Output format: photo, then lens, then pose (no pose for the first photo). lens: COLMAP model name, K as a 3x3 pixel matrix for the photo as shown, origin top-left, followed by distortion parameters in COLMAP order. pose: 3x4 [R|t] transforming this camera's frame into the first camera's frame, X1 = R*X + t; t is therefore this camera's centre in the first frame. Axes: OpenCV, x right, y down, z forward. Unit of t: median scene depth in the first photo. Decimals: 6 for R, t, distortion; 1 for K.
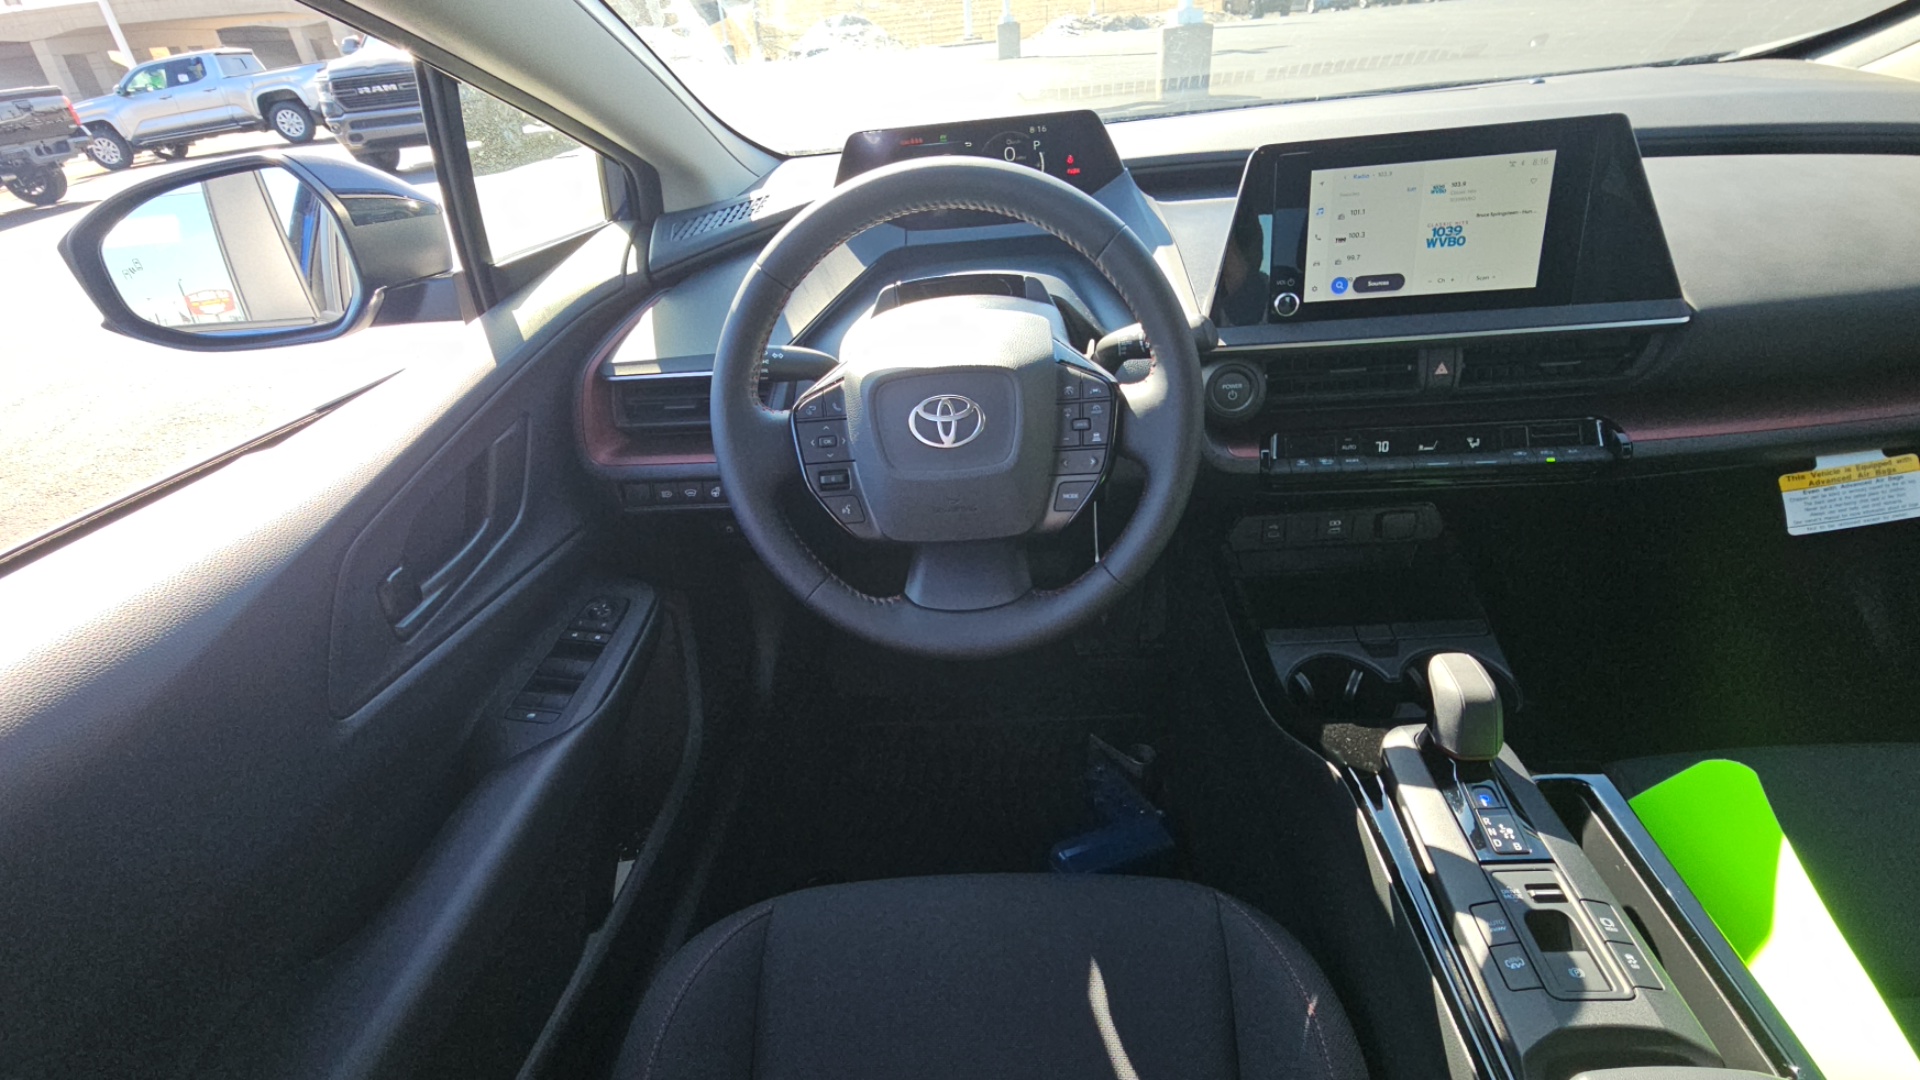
lens RADIAL K [[862.6, 0, 977.8], [0, 862.6, 545.5], [0, 0, 1]] dist [0.007963, -0.005118]
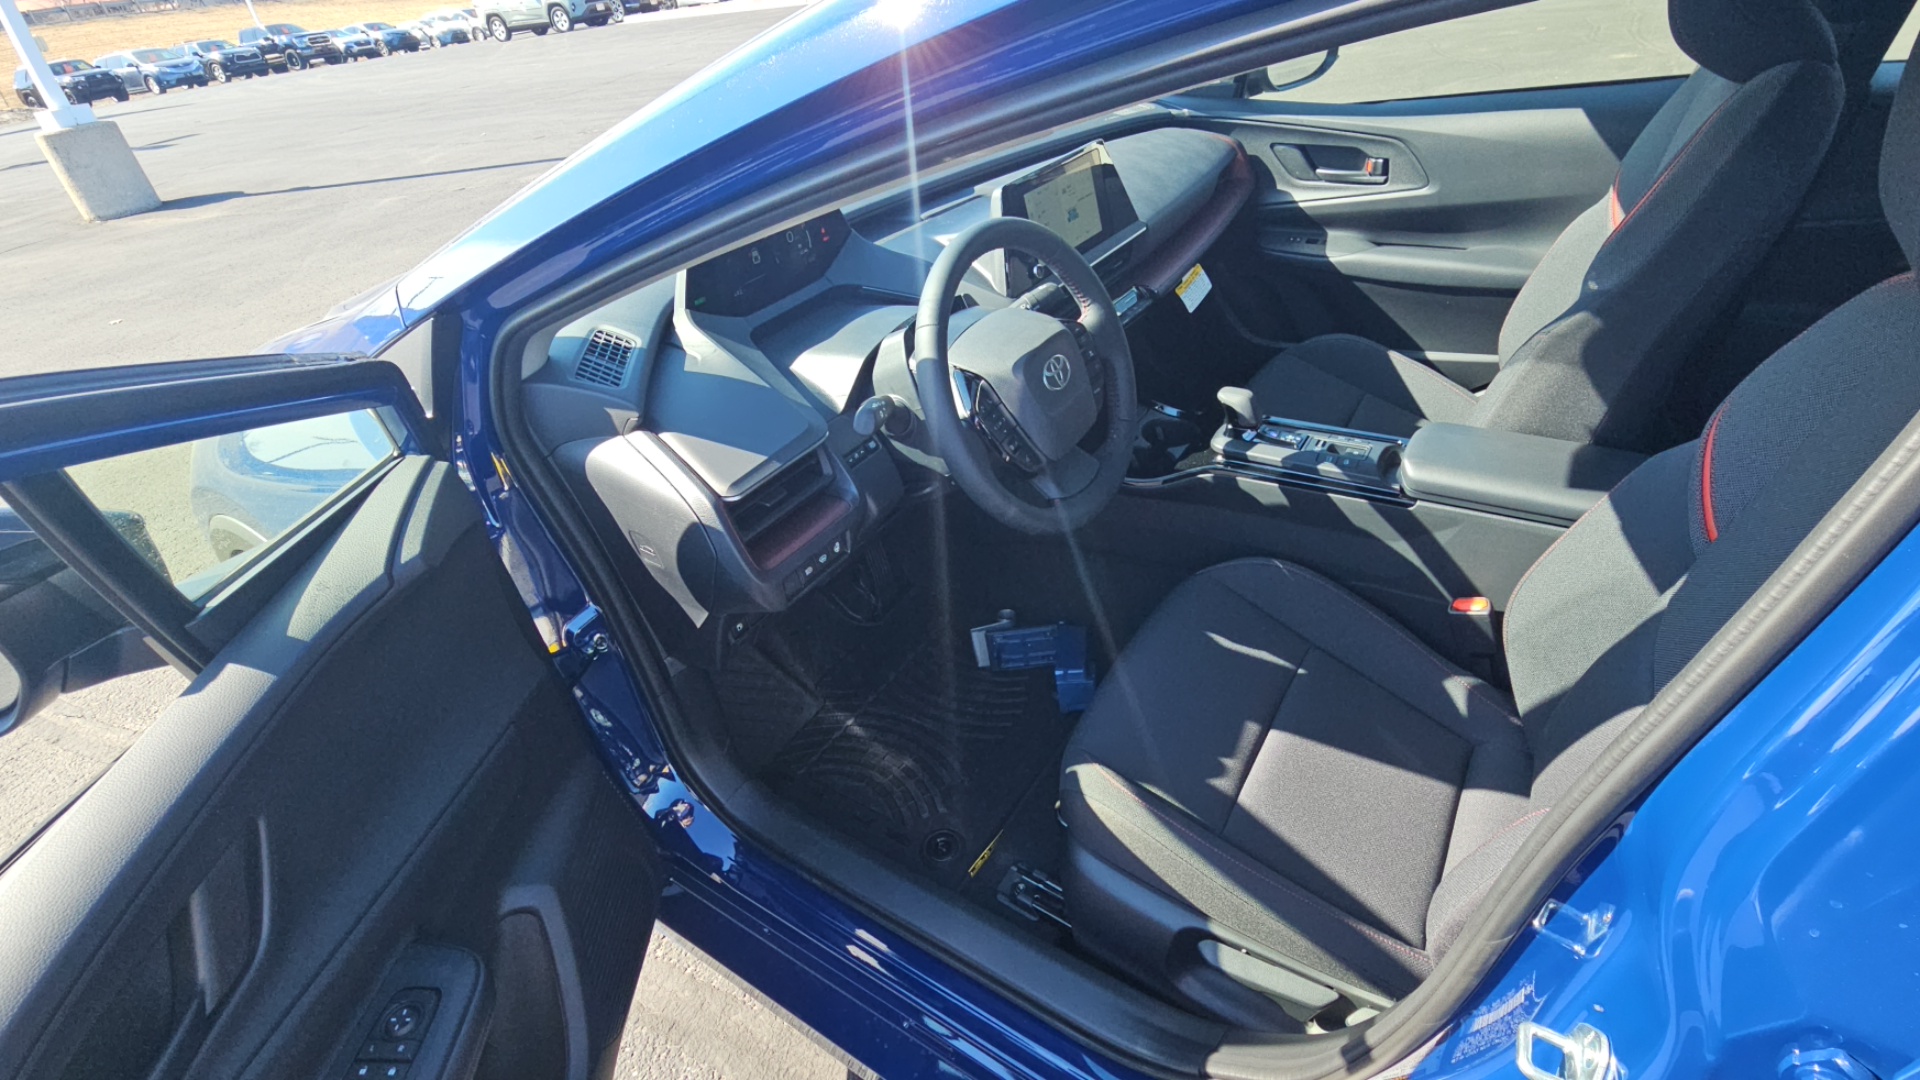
lens RADIAL K [[862.6, 0, 980.5], [0, 862.6, 544.6], [0, 0, 1]] dist [0.007963, -0.005118]
pose [[0.502904, -0.474445, 0.722488, -1.170511], [0.509148, 0.838077, 0.195946, -0.222081], [-0.698467, 0.269311, 0.663035, 0.105417]]
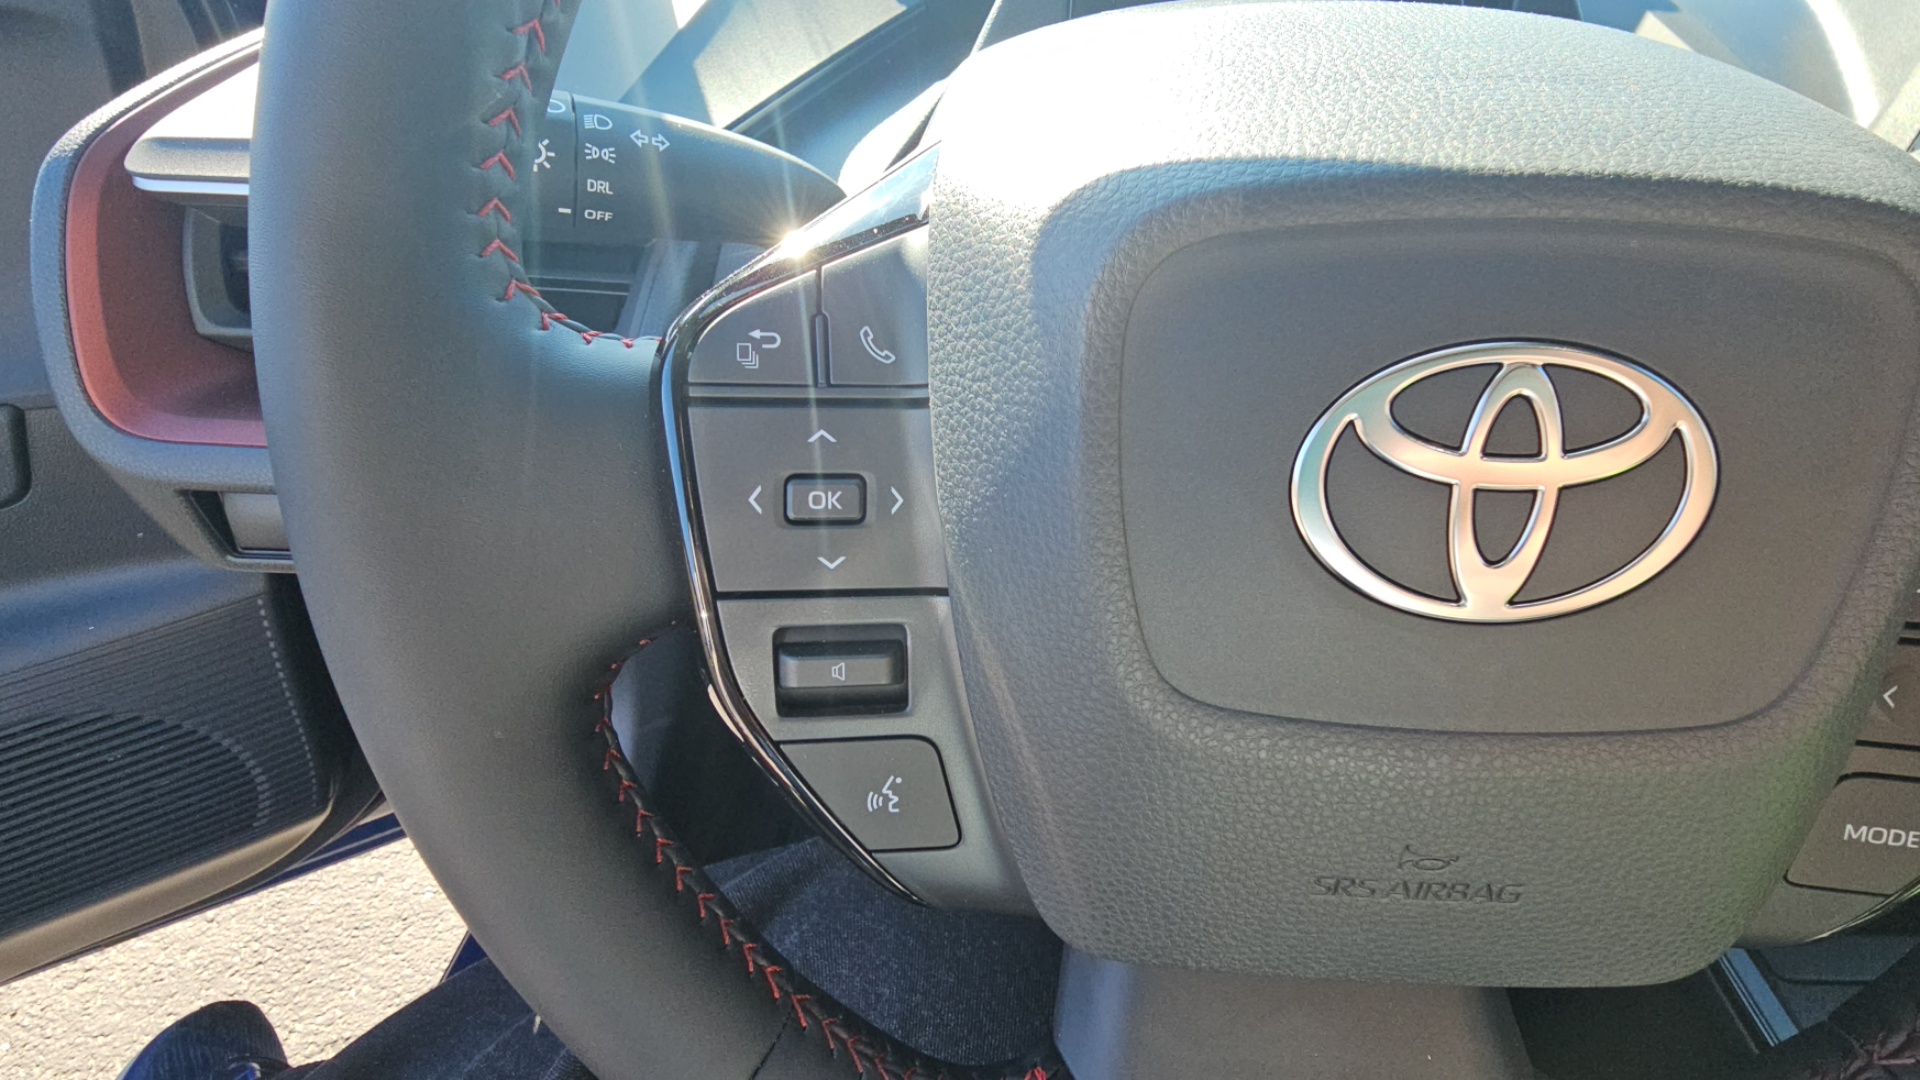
lens RADIAL K [[862.6, 0, 972.3], [0, 862.6, 538.0], [0, 0, 1]] dist [0.007963, -0.005118]
pose [[0.993665, 0.077879, 0.081025, -0.135315], [-0.082941, 0.994679, 0.061104, -0.112301], [-0.075835, -0.067437, 0.994837, 0.684095]]
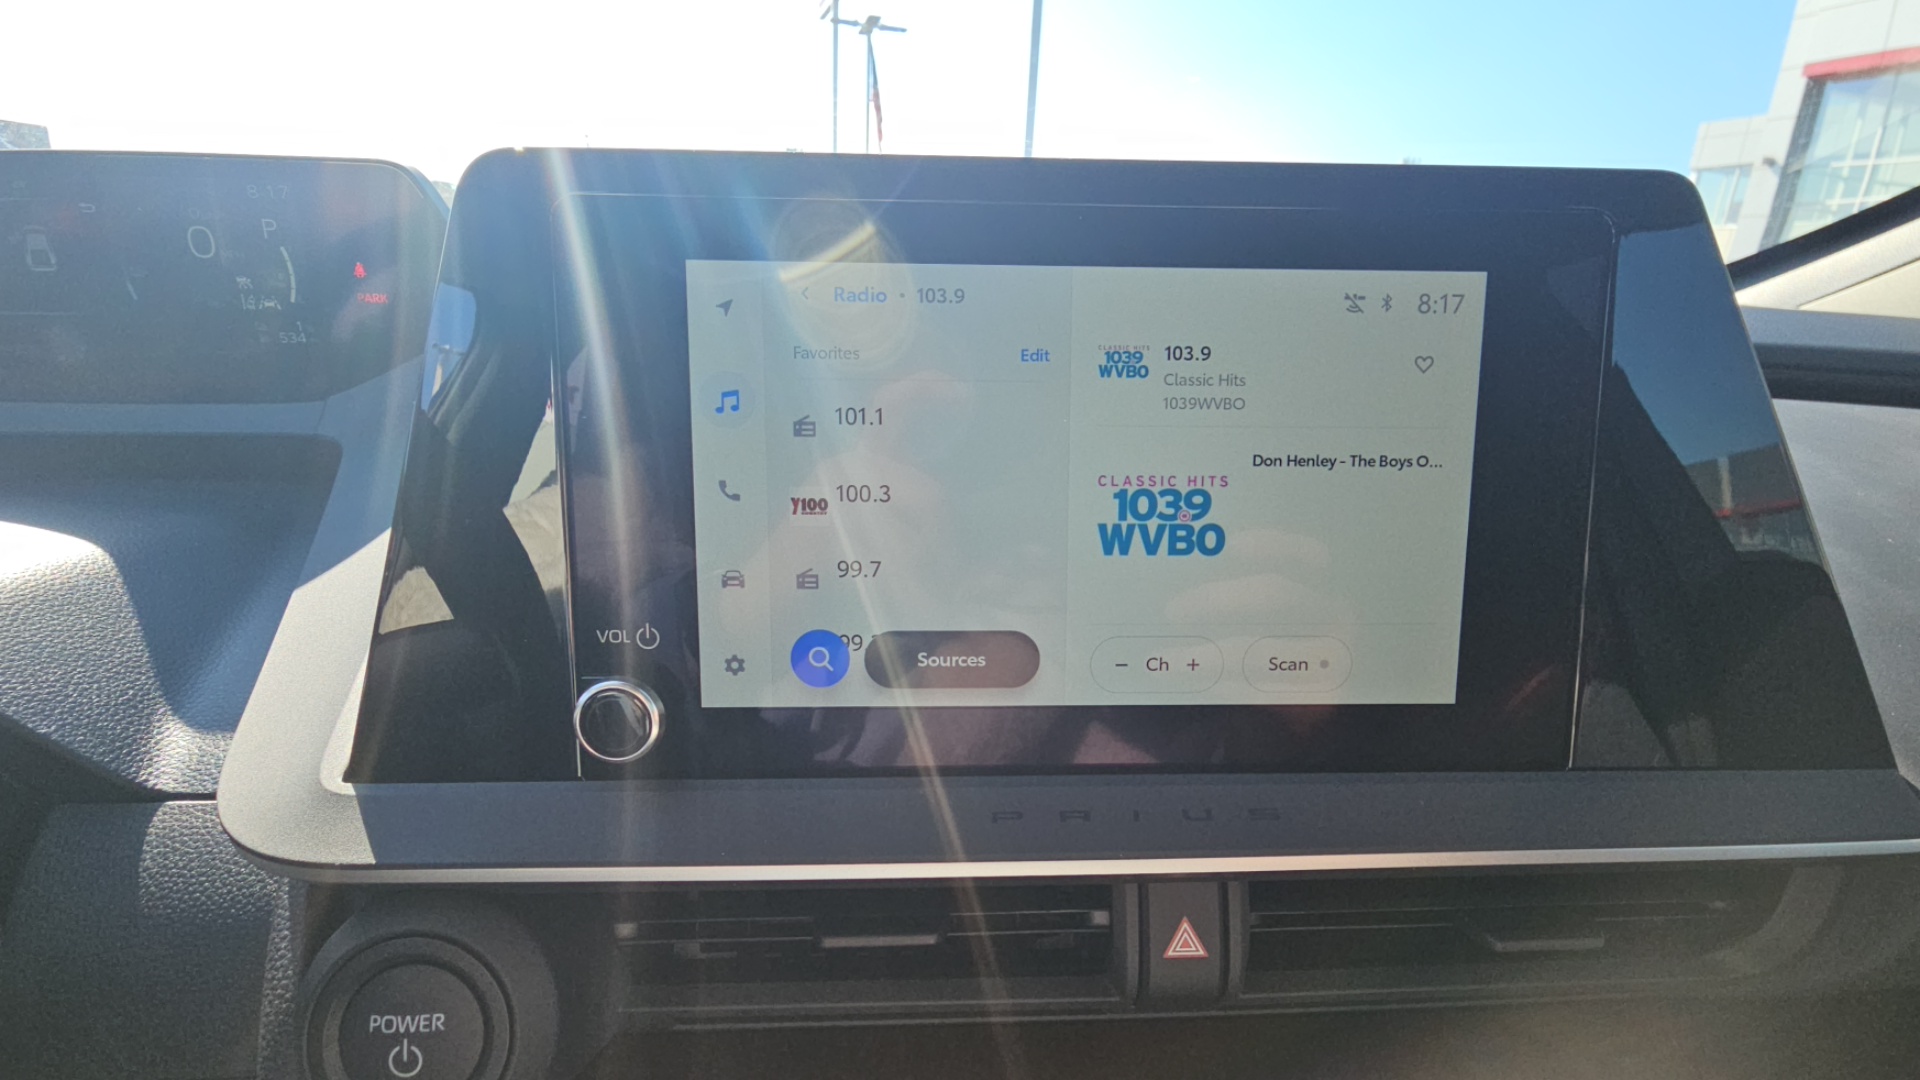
lens RADIAL K [[862.6, 0, 970.6], [0, 862.6, 539.5], [0, 0, 1]] dist [0.007963, -0.005118]
pose [[0.984704, 0.065206, 0.161576, 0.418116], [-0.020699, 0.964545, -0.263107, -0.265127], [-0.173003, 0.255738, 0.951140, 0.713409]]
